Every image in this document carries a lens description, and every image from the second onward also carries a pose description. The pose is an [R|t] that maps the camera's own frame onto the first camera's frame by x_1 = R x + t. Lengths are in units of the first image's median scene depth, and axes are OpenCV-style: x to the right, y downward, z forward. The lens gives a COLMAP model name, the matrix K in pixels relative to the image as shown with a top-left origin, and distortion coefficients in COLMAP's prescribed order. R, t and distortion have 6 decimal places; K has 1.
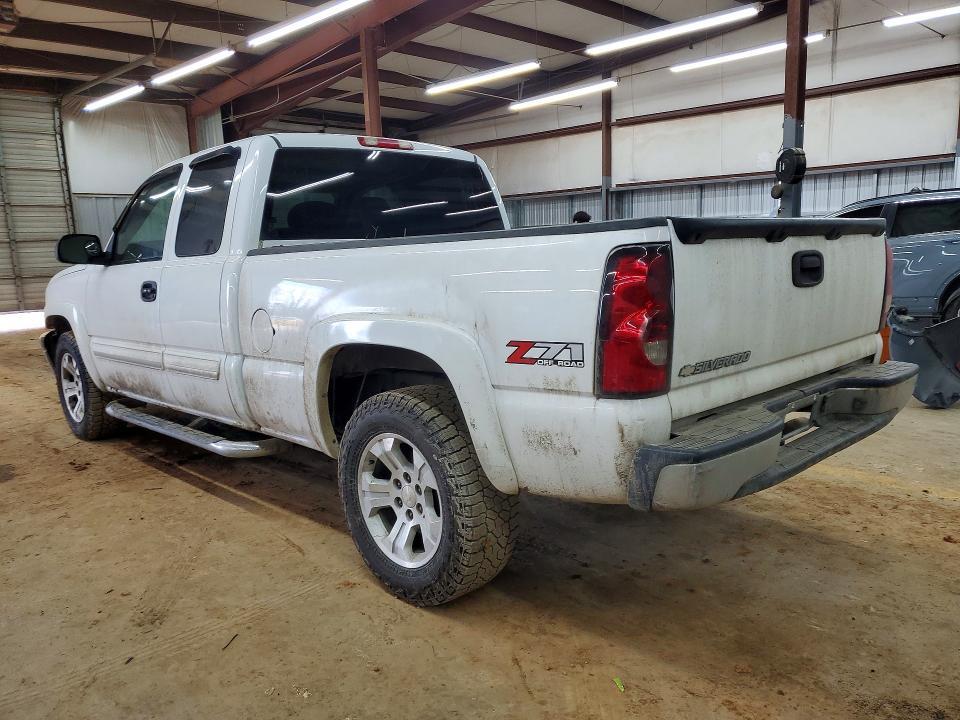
lens RADIAL K [[774.0, 0, 479.1], [0, 774.0, 356.9], [0, 0, 1]] dist [0.004310, 0.003797]
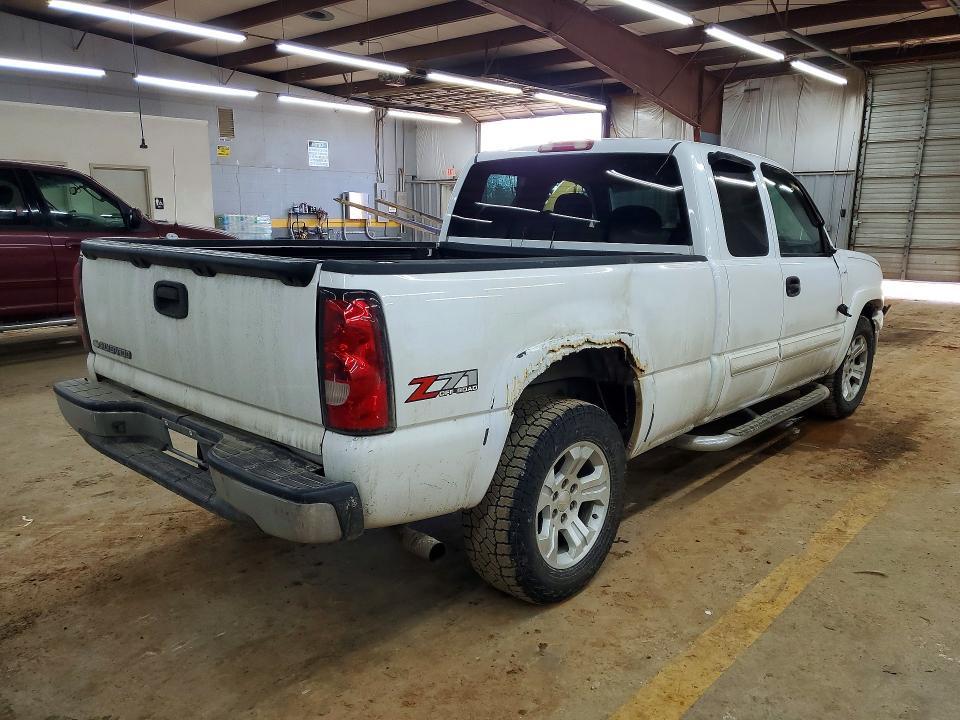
lens RADIAL K [[774.0, 0, 479.8], [0, 774.0, 364.5], [0, 0, 1]] dist [0.004310, 0.003797]
pose [[0.040901, 0.229800, -0.972378, 1.381766], [-0.155728, 0.962766, 0.220978, -0.304599], [0.986953, 0.142388, 0.075165, 1.275267]]
